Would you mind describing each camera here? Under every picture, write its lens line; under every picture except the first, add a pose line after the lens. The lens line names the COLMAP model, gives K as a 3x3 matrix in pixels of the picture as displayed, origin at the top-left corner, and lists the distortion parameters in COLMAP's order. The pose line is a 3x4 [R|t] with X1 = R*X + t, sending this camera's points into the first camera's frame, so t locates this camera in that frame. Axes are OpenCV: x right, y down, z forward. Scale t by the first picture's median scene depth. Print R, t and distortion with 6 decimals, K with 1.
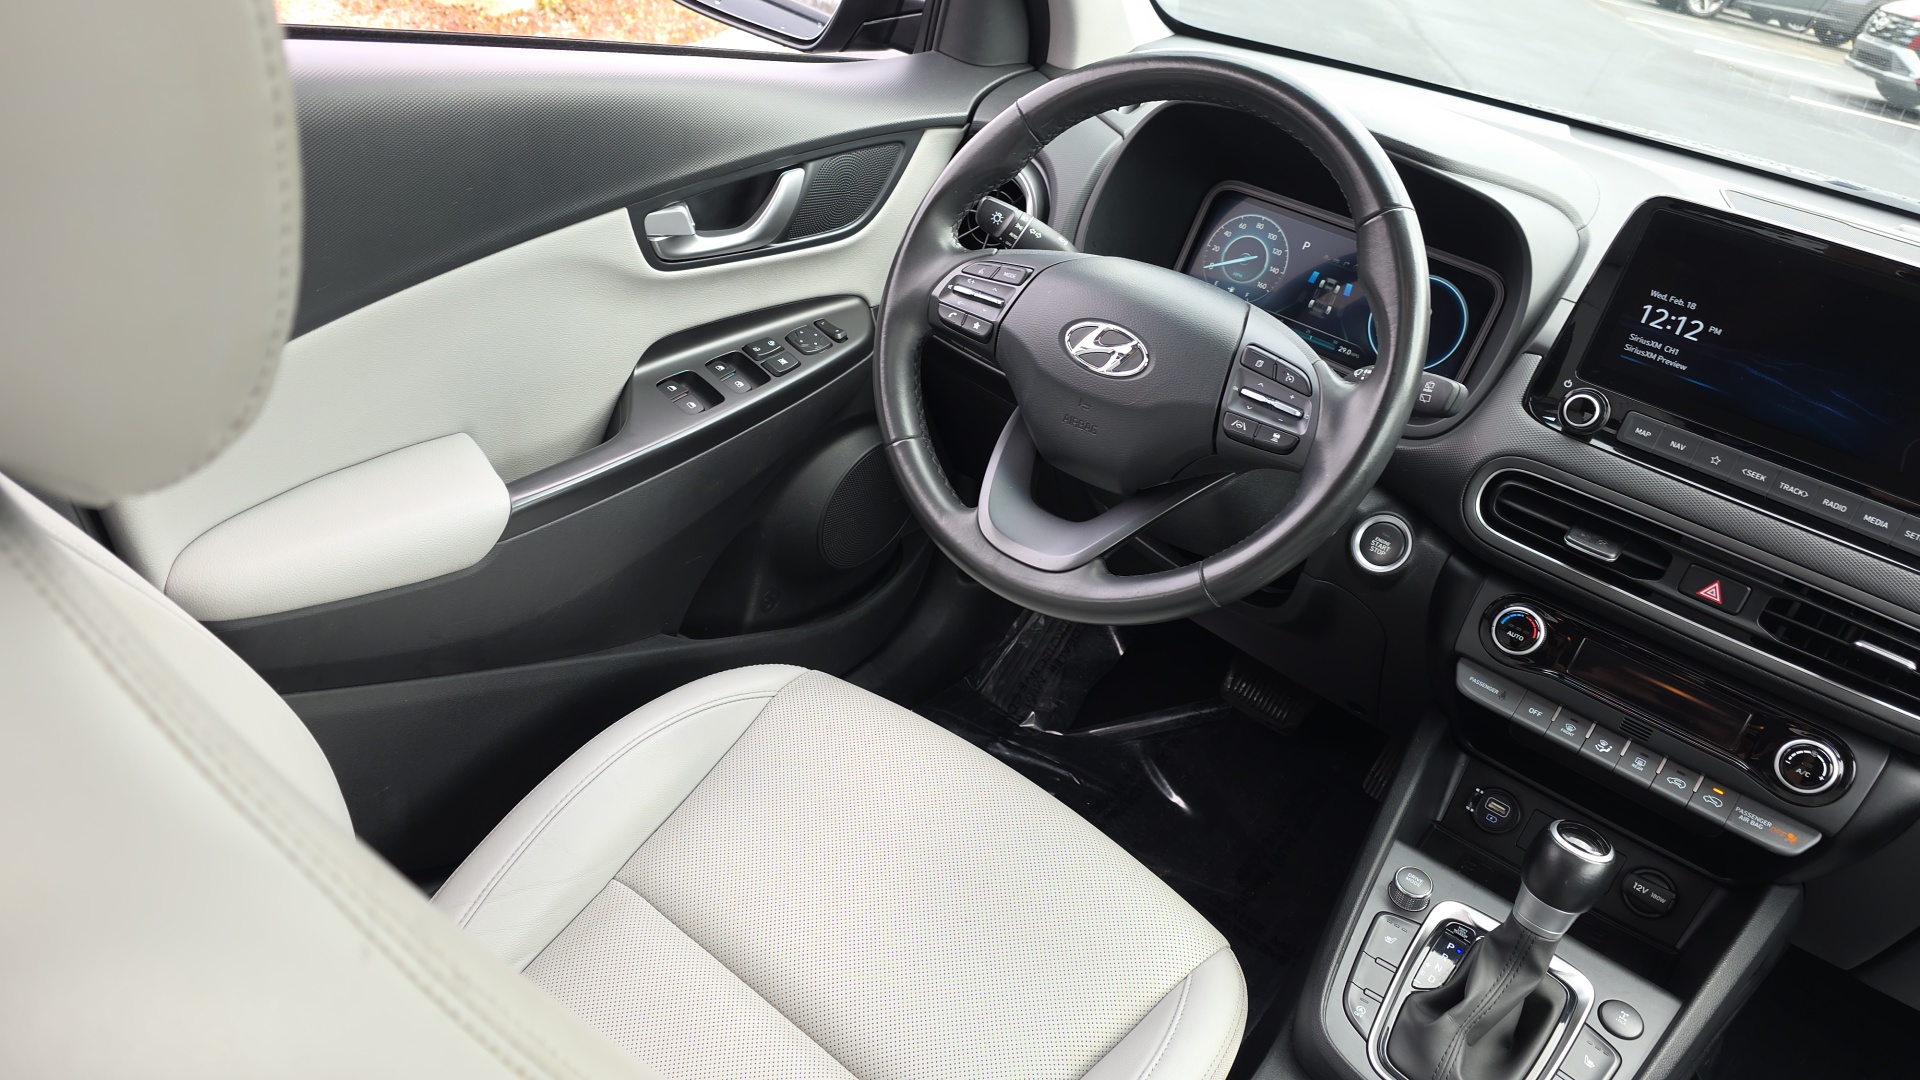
lens RADIAL K [[1300.3, 0, 958.7], [0, 1300.3, 556.1], [0, 0, 1]] dist [0.055750, -0.035171]
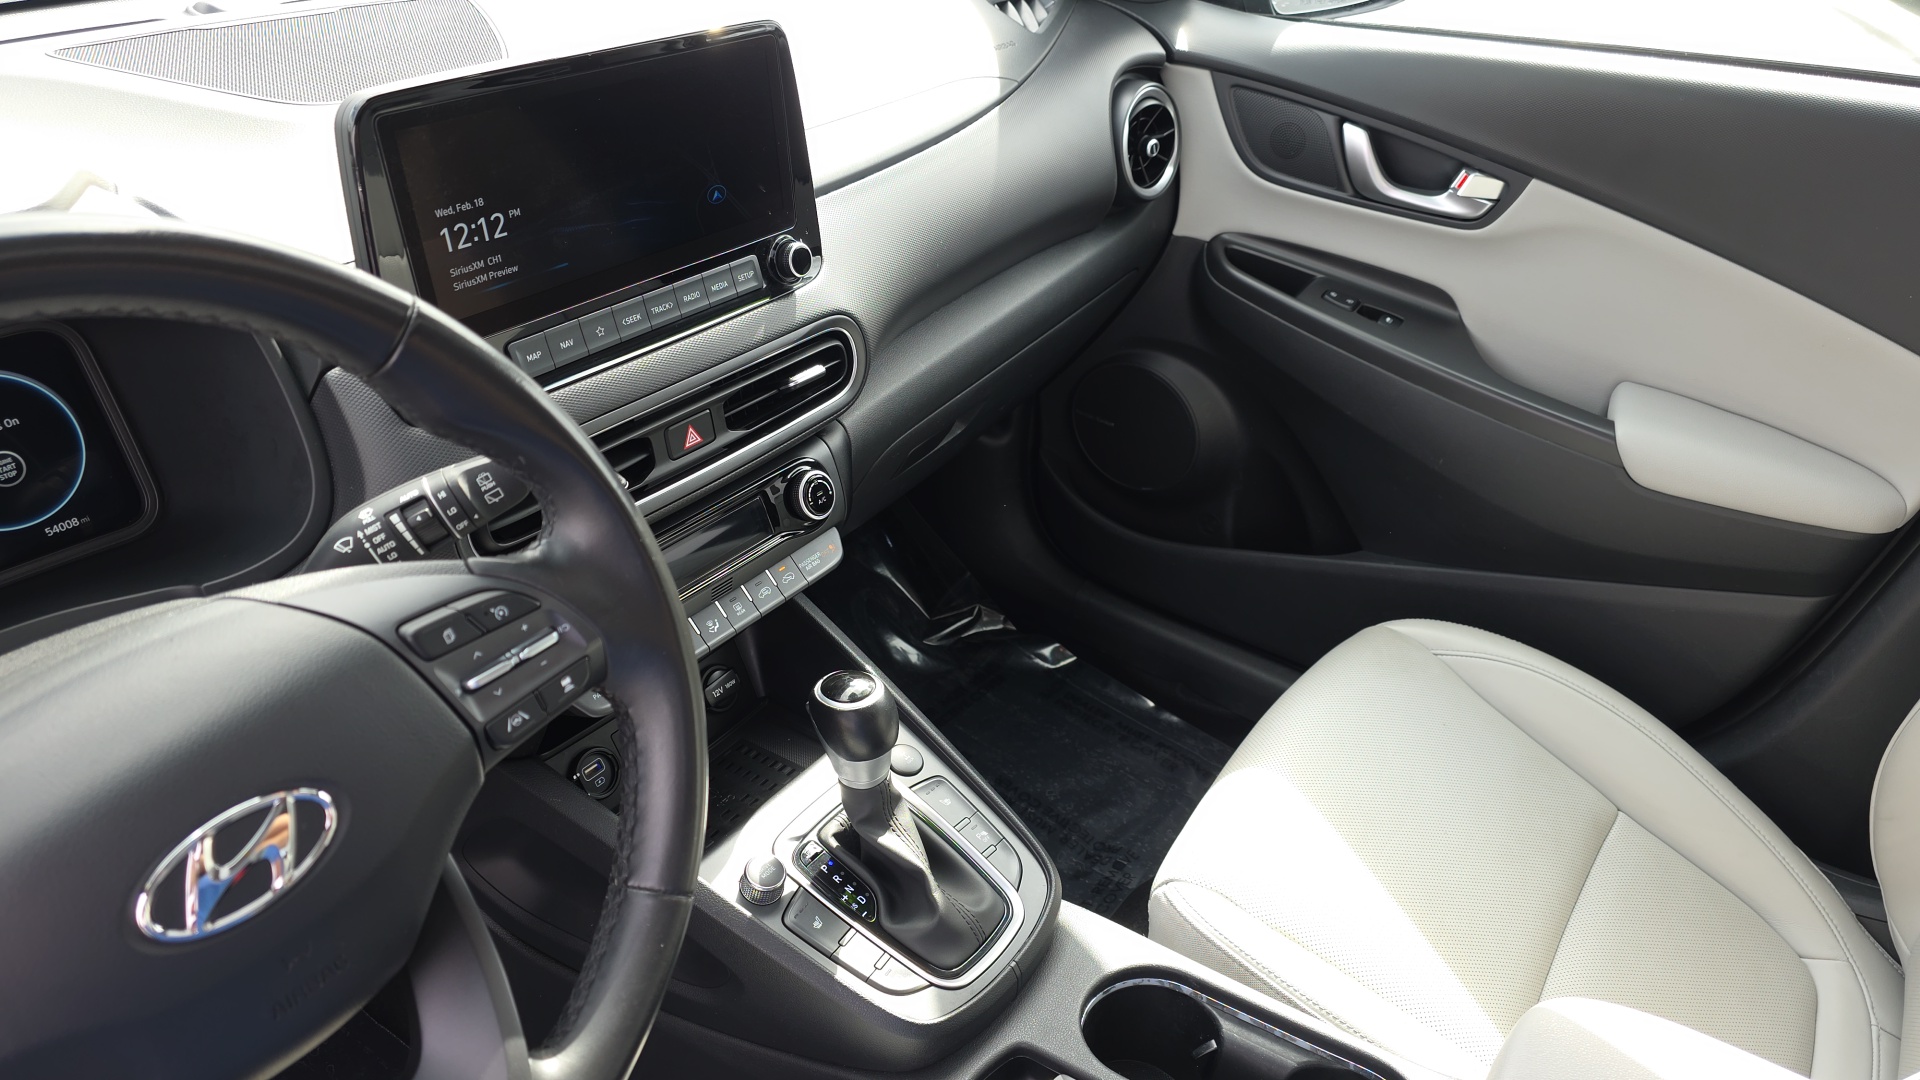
lens RADIAL K [[1300.3, 0, 955.6], [0, 1300.3, 545.1], [0, 0, 1]] dist [0.055750, -0.035171]
pose [[-0.030913, -0.680938, 0.731688, -0.162778], [0.462358, 0.639267, 0.614462, -0.396087], [-0.886155, 0.357296, 0.295076, 0.568535]]
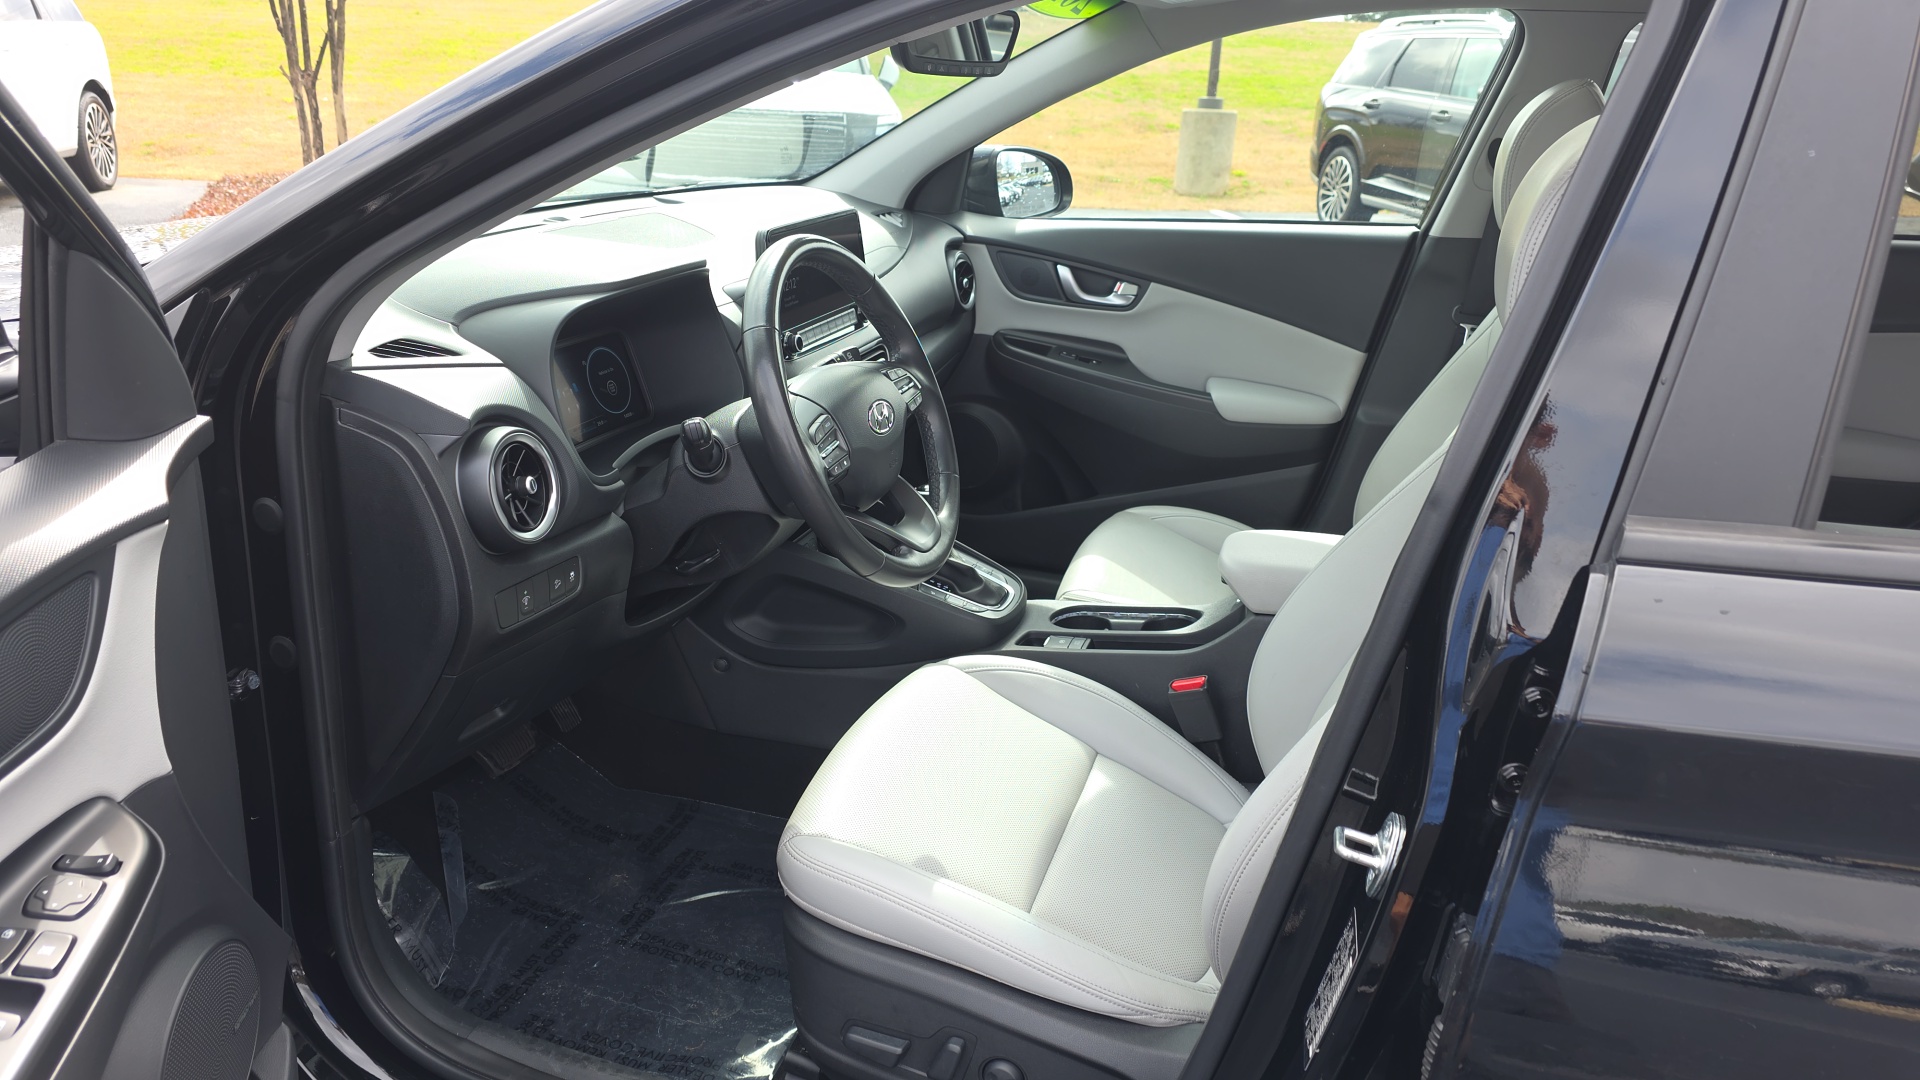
lens RADIAL K [[1300.3, 0, 943.3], [0, 1300.3, 536.5], [0, 0, 1]] dist [0.055750, -0.035171]
pose [[-0.319299, -0.503630, 0.802749, -1.244700], [0.397416, 0.697839, 0.595887, -0.956335], [-0.860296, 0.509291, -0.022669, 1.007557]]
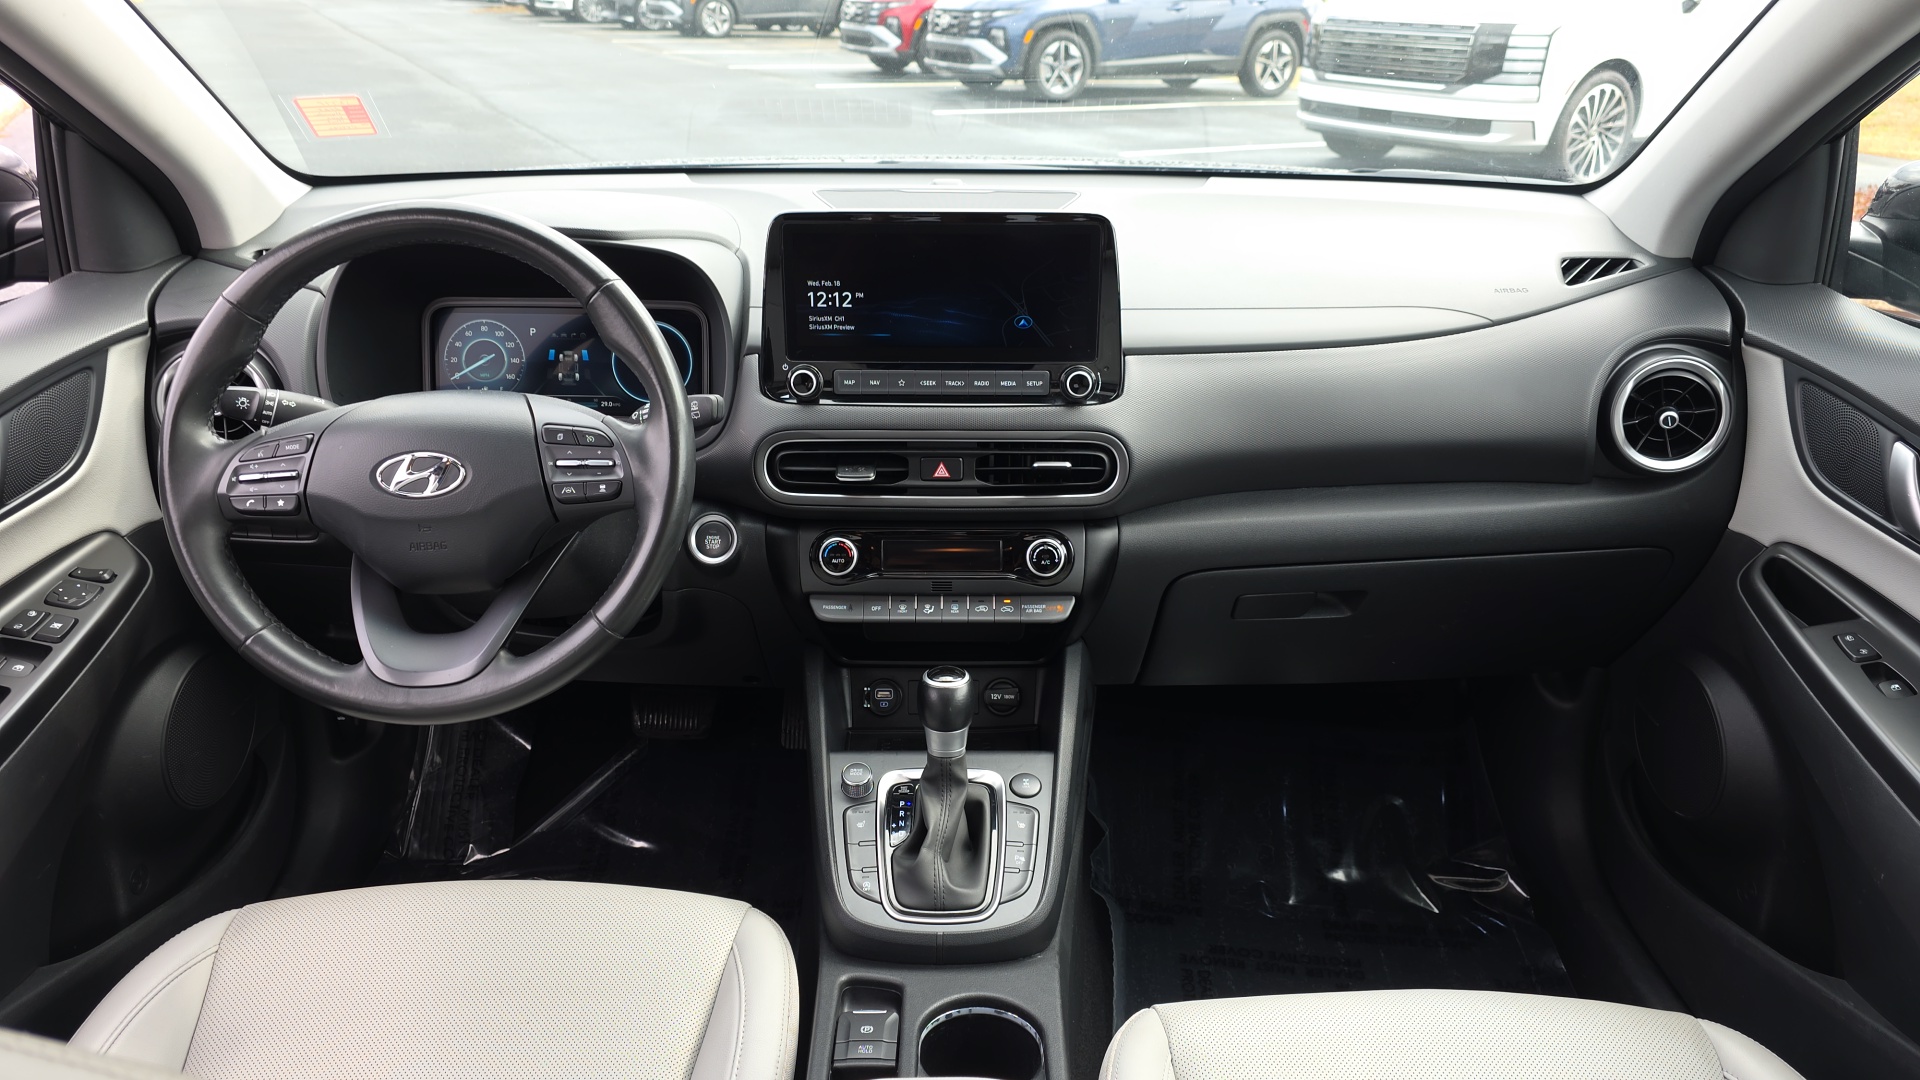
lens RADIAL K [[1300.3, 0, 962.5], [0, 1300.3, 525.4], [0, 0, 1]] dist [0.055750, -0.035171]
pose [[0.773435, -0.396890, 0.494244, -0.093718], [0.429100, 0.901723, 0.052615, 0.015910], [-0.466554, 0.171385, 0.867729, -0.158519]]
